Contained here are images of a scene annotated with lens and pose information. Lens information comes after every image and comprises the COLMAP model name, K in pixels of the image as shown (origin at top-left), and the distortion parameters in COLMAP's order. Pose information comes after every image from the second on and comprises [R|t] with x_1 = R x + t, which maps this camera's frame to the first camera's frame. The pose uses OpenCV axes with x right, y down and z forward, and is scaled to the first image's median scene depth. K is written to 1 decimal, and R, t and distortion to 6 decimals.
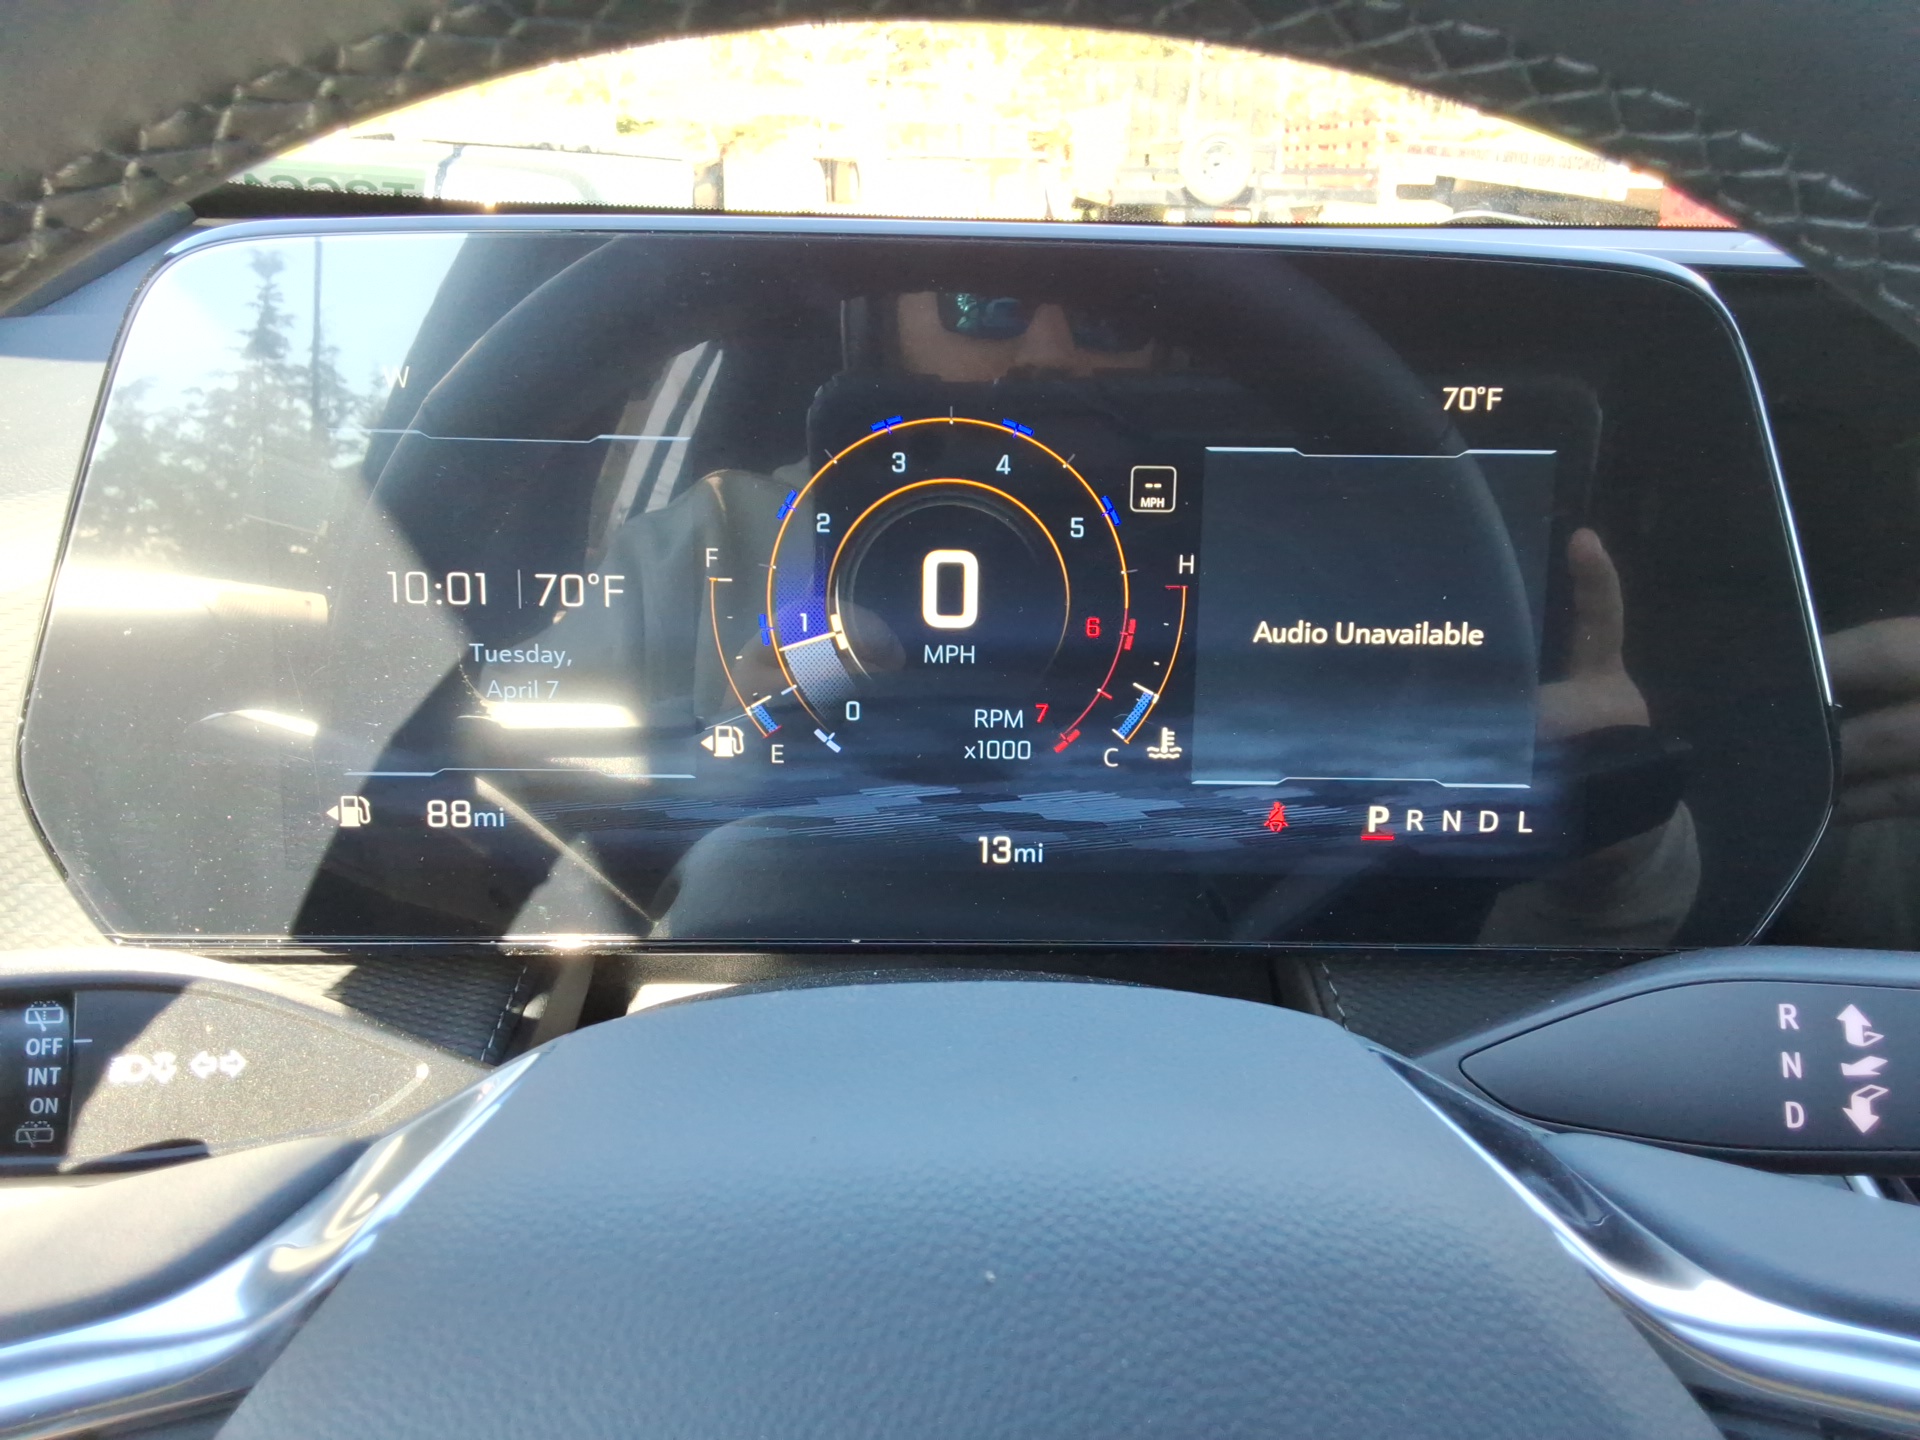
lens RADIAL K [[1547.2, 0, 981.8], [0, 1547.2, 676.7], [0, 0, 1]] dist [0.126790, -0.205009]
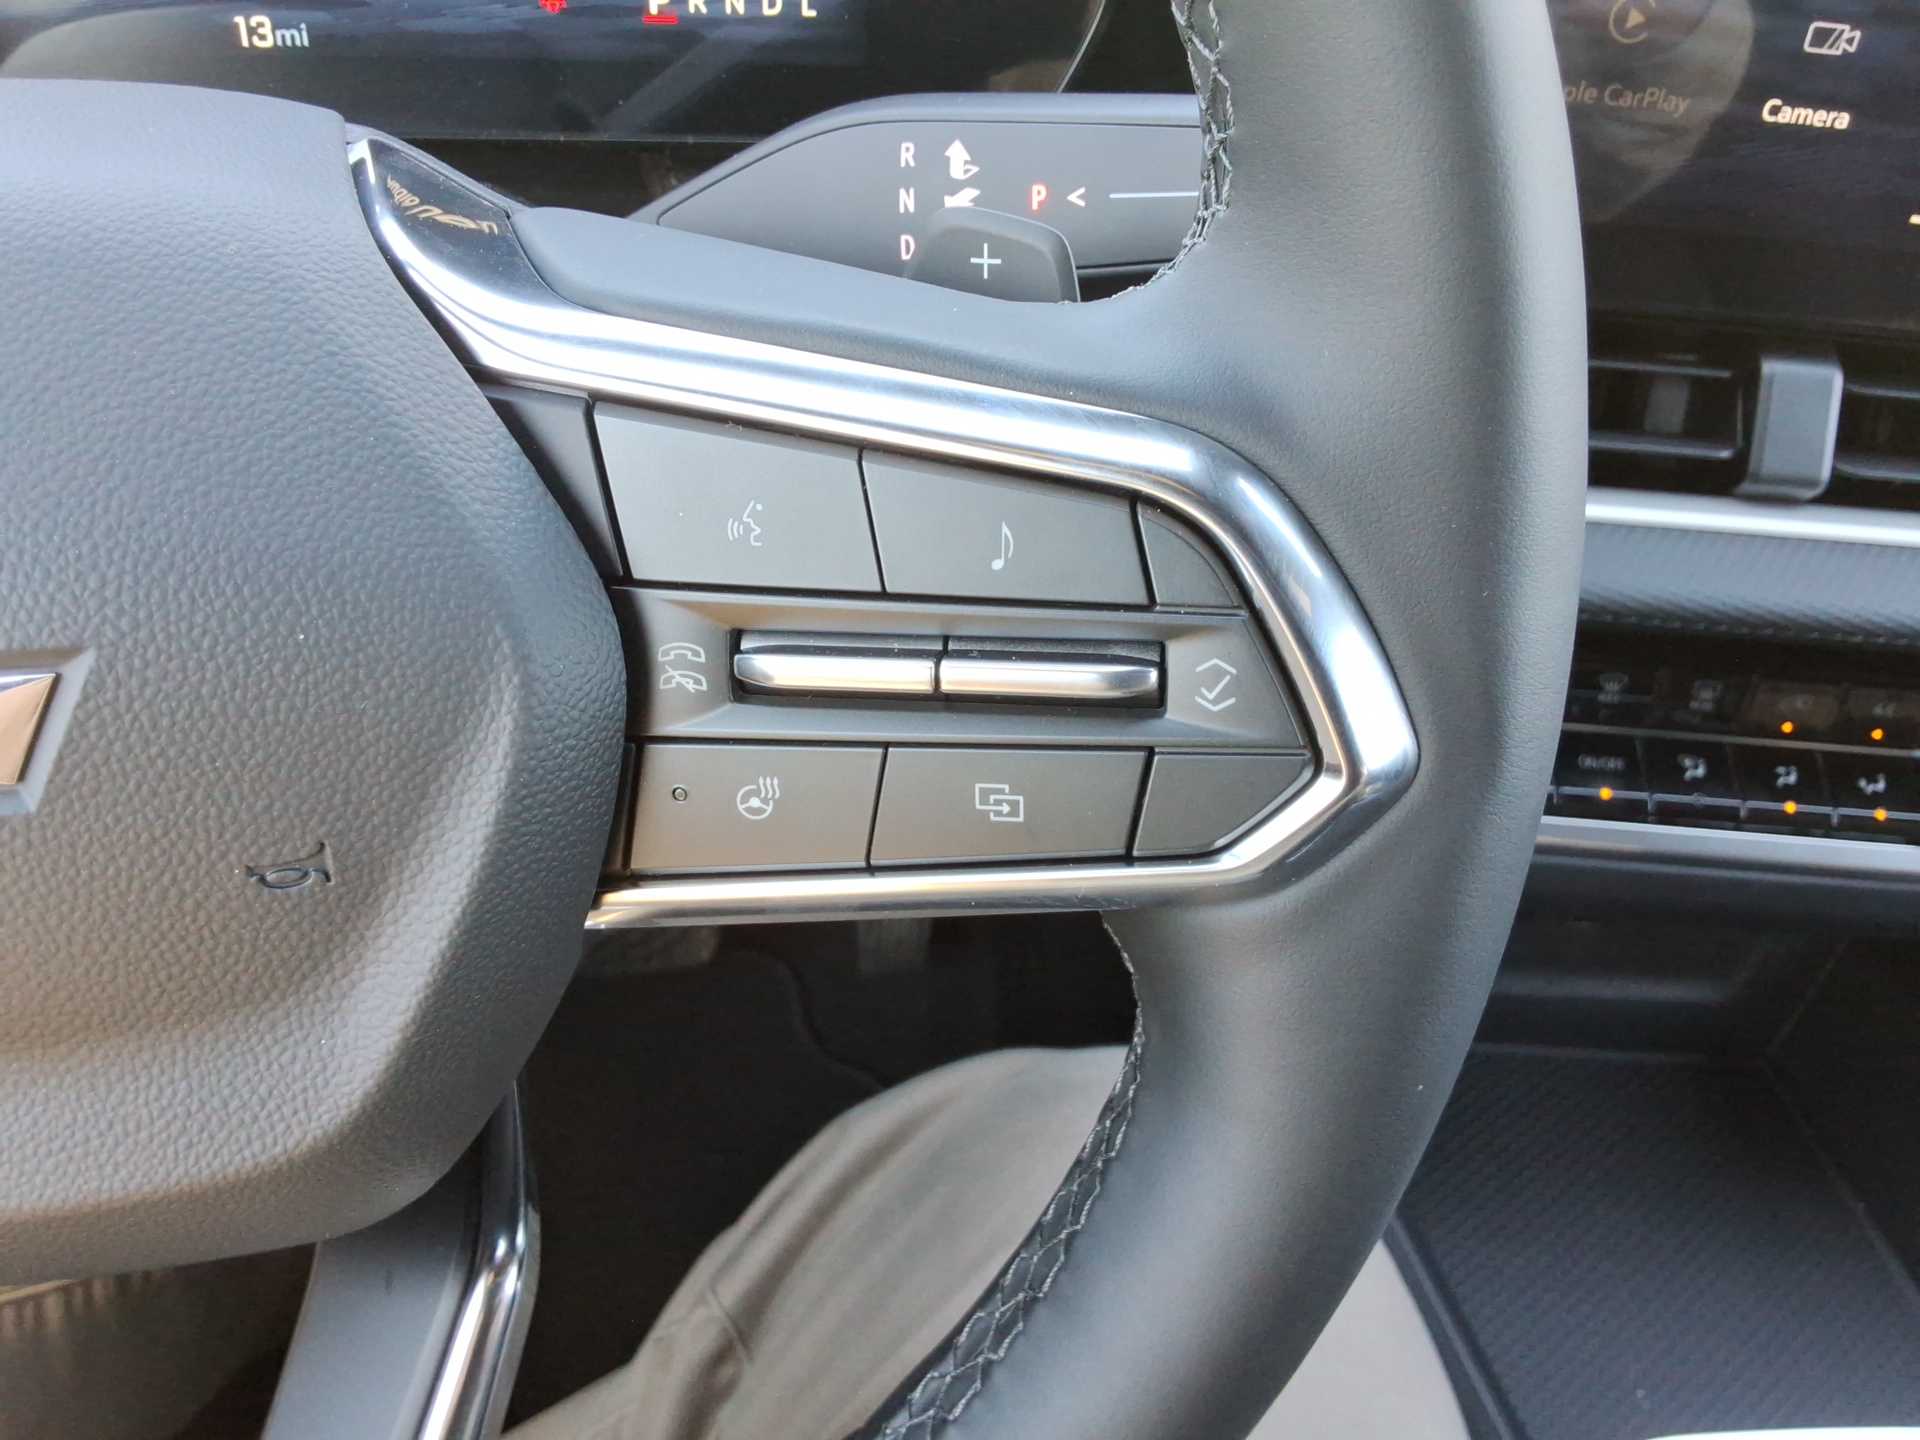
lens RADIAL K [[1560.8, 0, 976.4], [0, 1560.8, 730.5], [0, 0, 1]] dist [0.058364, -0.075769]
pose [[0.992371, -0.047075, 0.113947, 0.324943], [-0.004689, 0.909151, 0.416439, 0.097801], [-0.123199, -0.413796, 0.901995, -0.112214]]
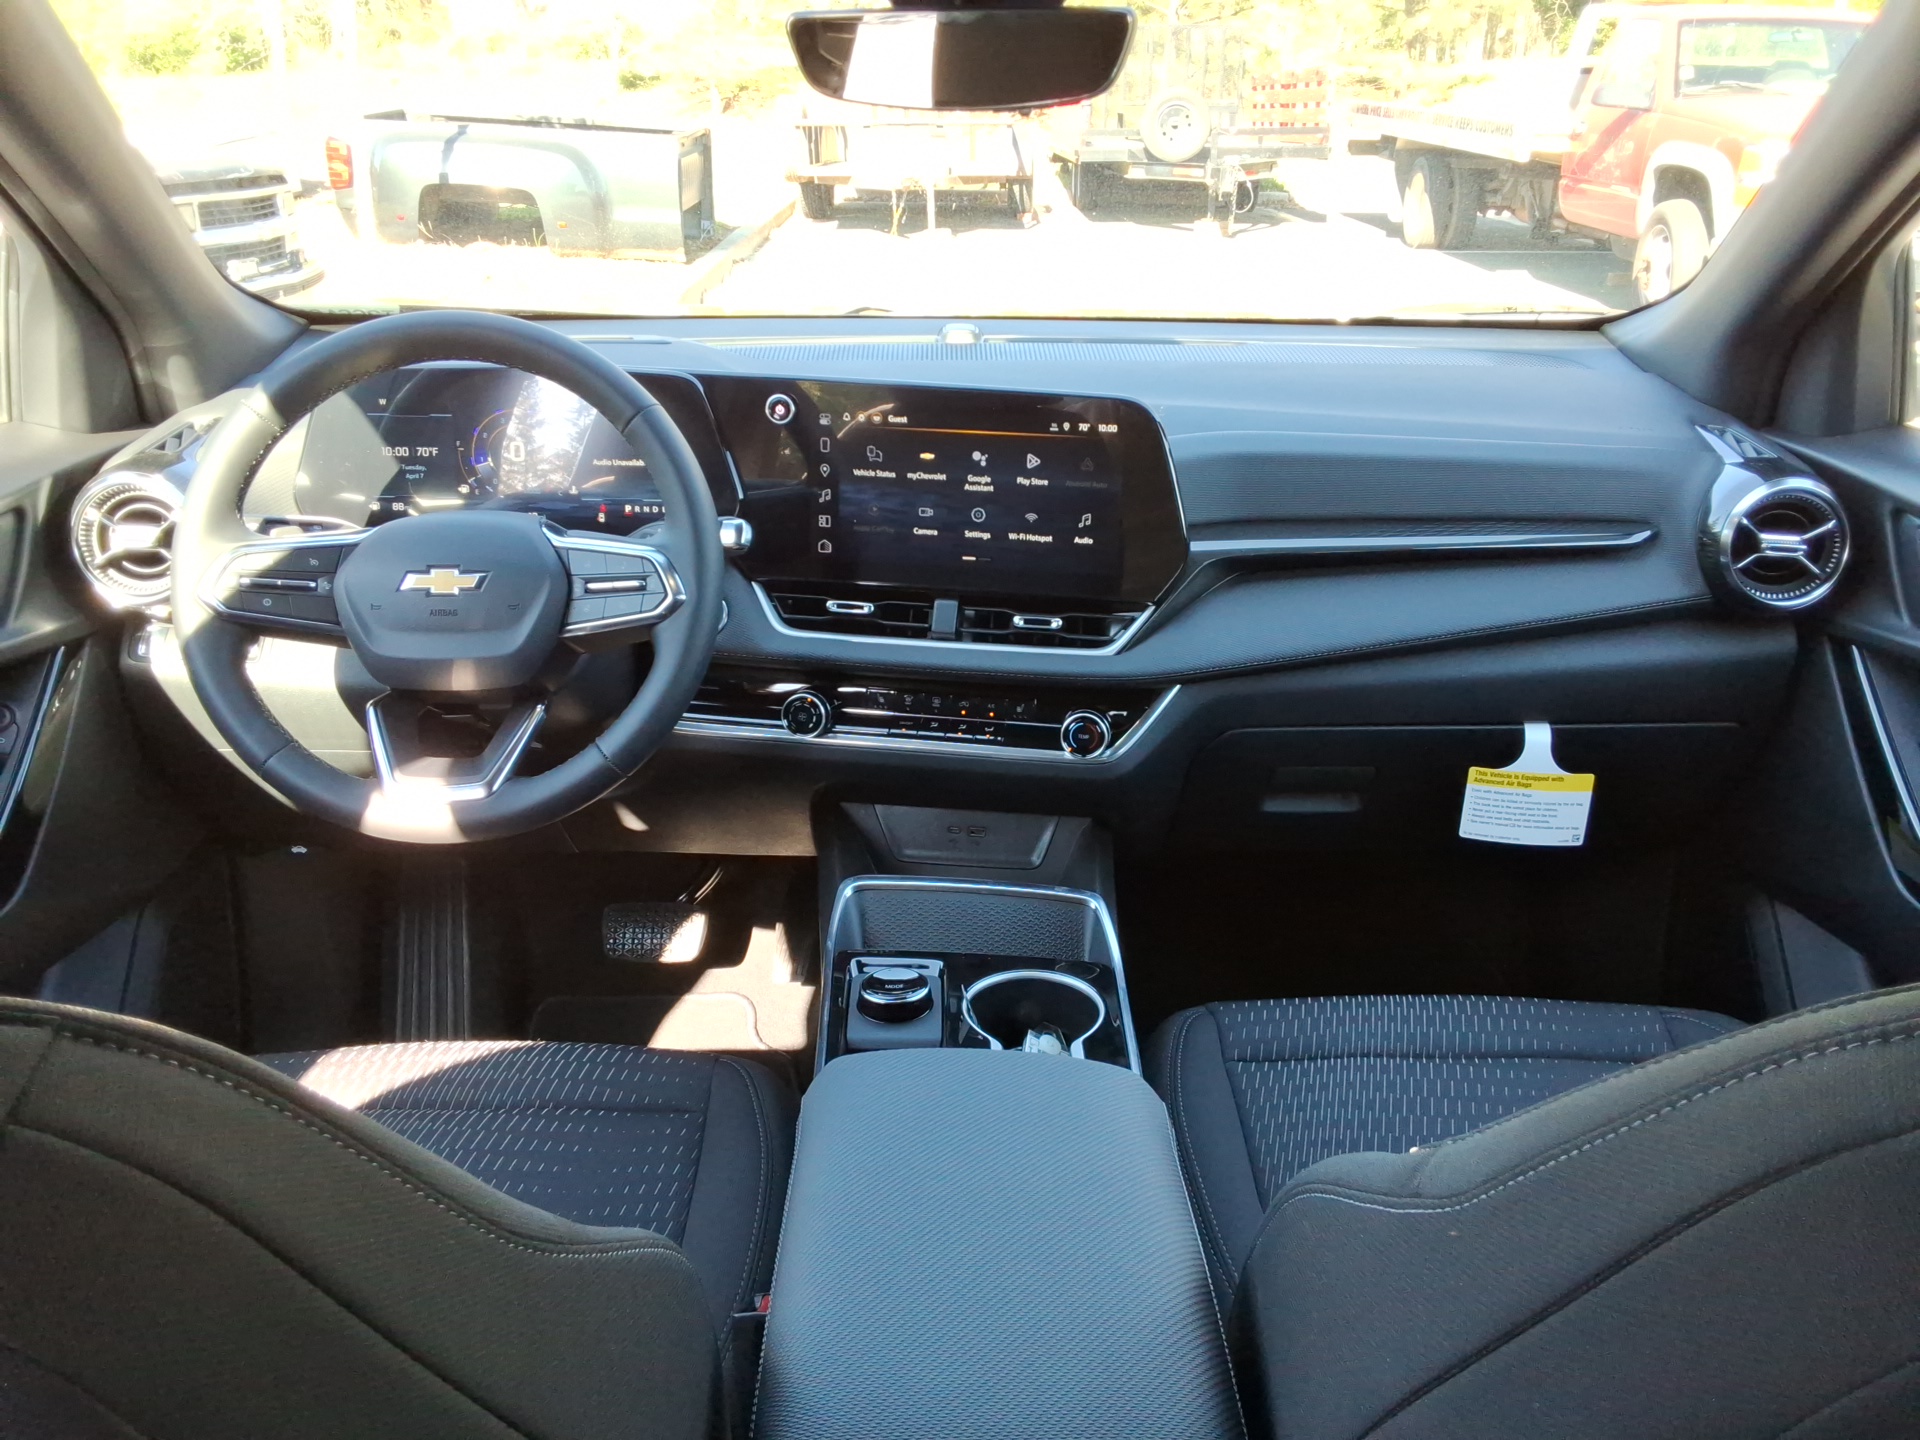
lens RADIAL K [[1606.5, 0, 1061.3], [0, 1606.5, 754.6], [0, 0, 1]] dist [0.062749, -0.113958]
pose [[0.999896, -0.006437, 0.012902, 1.358361], [0.005428, 0.997031, 0.076807, 0.424094], [-0.013358, -0.076729, 0.996962, -3.356059]]
